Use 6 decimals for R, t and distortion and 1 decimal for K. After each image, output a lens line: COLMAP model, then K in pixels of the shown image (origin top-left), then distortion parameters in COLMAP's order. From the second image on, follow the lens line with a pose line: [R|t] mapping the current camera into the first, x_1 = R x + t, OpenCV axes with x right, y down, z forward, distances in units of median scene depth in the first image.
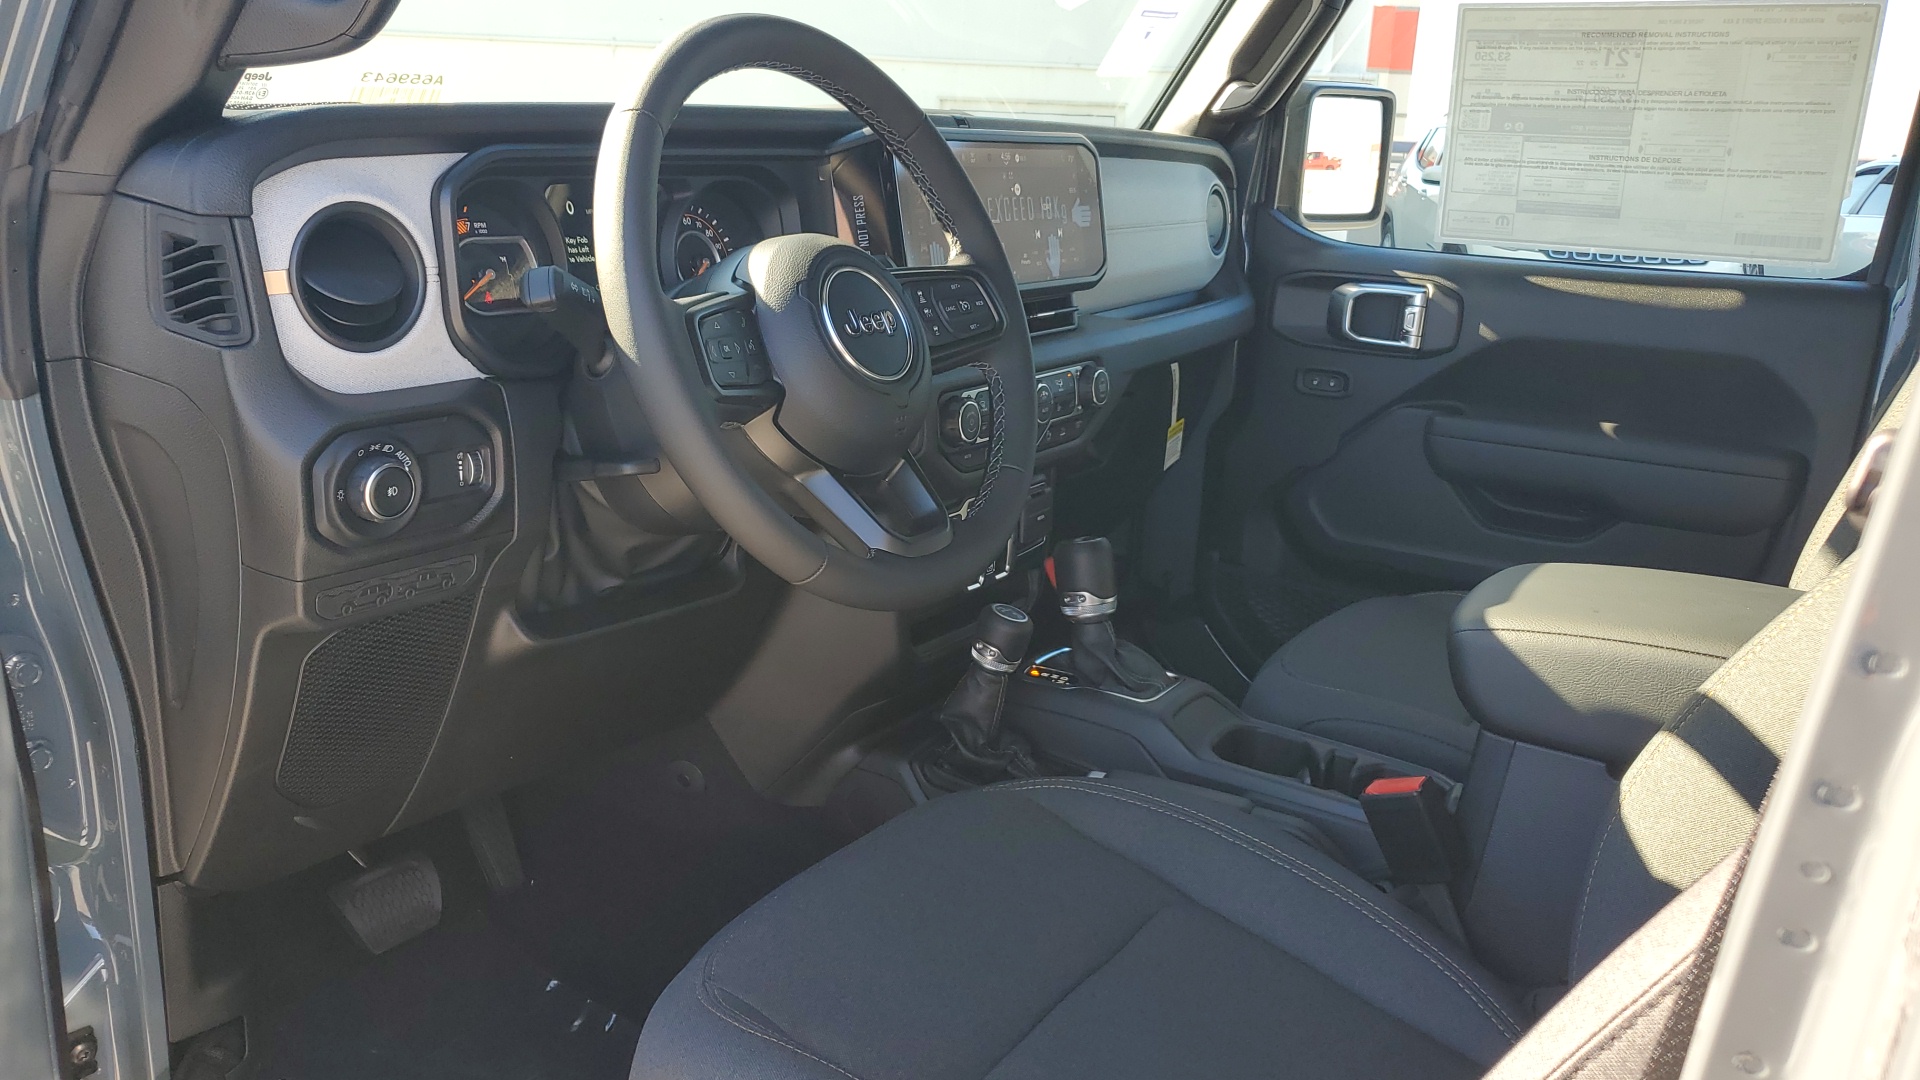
lens RADIAL K [[1506.7, 0, 954.0], [0, 1506.7, 525.7], [0, 0, 1]] dist [0.036090, -0.061240]
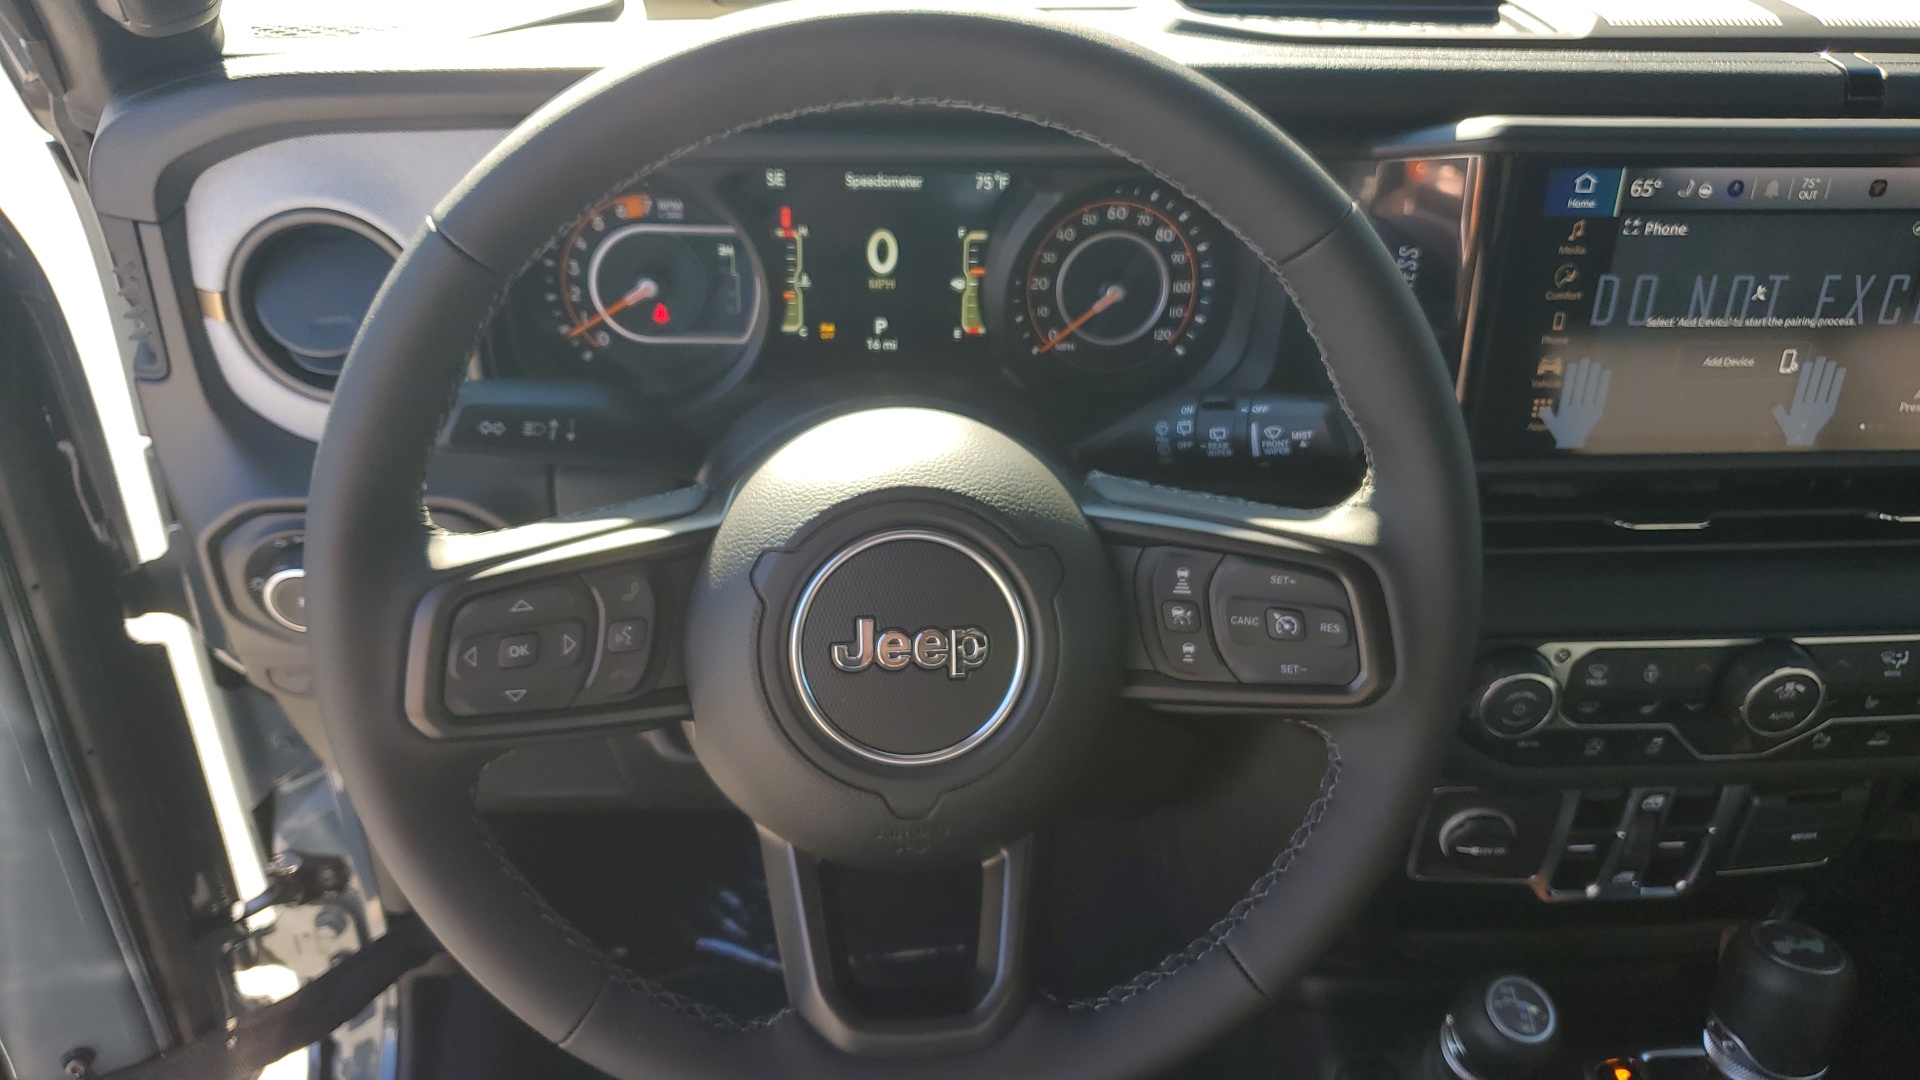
lens RADIAL K [[1506.7, 0, 933.8], [0, 1506.7, 547.3], [0, 0, 1]] dist [0.036090, -0.061240]
pose [[0.601334, 0.448581, -0.661190, 0.333862], [-0.211683, 0.887398, 0.409530, -0.458299], [0.770446, -0.106301, 0.628580, 0.826050]]
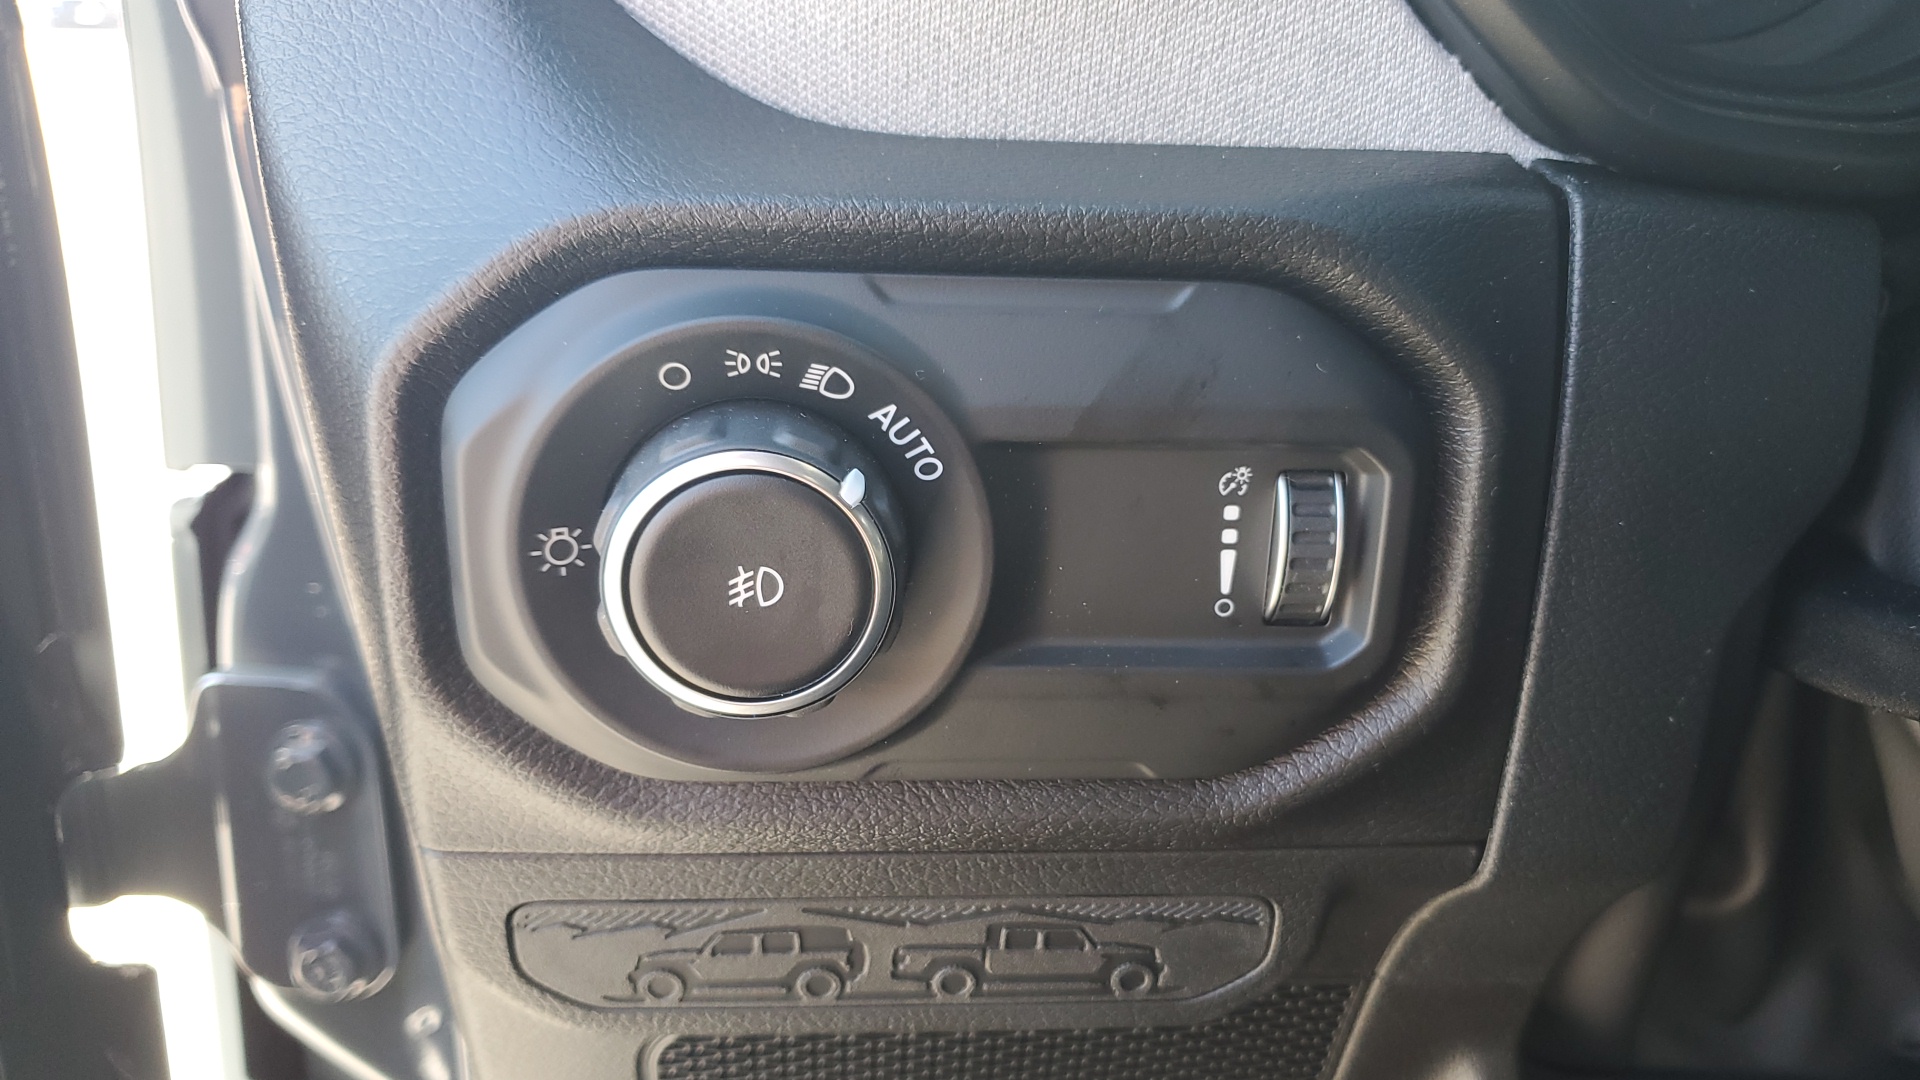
lens RADIAL K [[1506.7, 0, 960.9], [0, 1506.7, 527.9], [0, 0, 1]] dist [0.036090, -0.061240]
pose [[0.607778, 0.236865, -0.757958, -0.216960], [-0.213821, 0.968041, 0.131062, -0.068237], [0.764779, 0.082411, 0.639001, 0.959677]]
